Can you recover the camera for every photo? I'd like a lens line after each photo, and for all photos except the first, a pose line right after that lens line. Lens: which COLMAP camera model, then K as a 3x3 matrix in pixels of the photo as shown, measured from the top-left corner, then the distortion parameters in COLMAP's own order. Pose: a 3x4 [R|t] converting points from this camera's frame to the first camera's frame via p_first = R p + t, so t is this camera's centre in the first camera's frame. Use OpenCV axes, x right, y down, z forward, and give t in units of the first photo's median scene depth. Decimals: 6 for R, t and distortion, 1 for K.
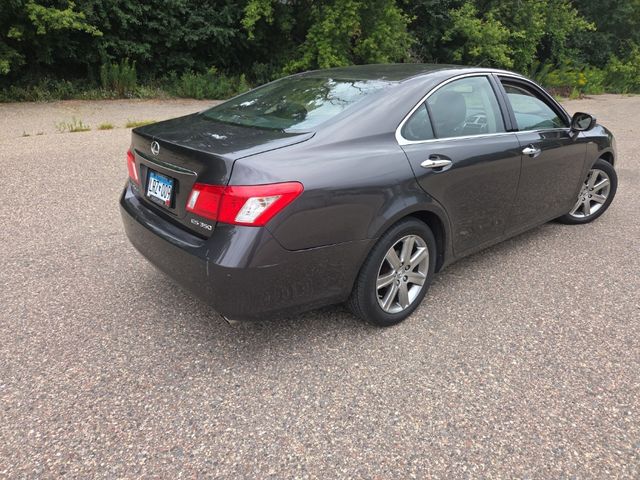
lens RADIAL K [[427.8, 0, 318.4], [0, 427.8, 234.9], [0, 0, 1]] dist [0.068326, -0.054210]
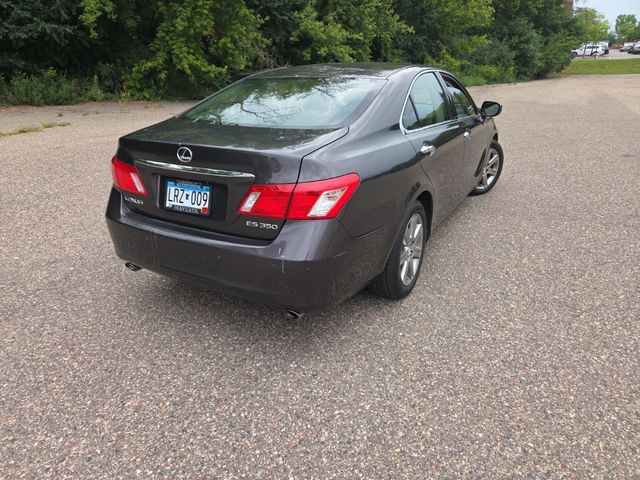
lens RADIAL K [[427.8, 0, 314.4], [0, 427.8, 235.6], [0, 0, 1]] dist [0.068326, -0.054210]
pose [[0.940413, -0.137426, 0.311026, -0.228931], [0.136809, 0.990309, 0.023914, -0.003735], [-0.311298, 0.020062, 0.950101, 0.005245]]
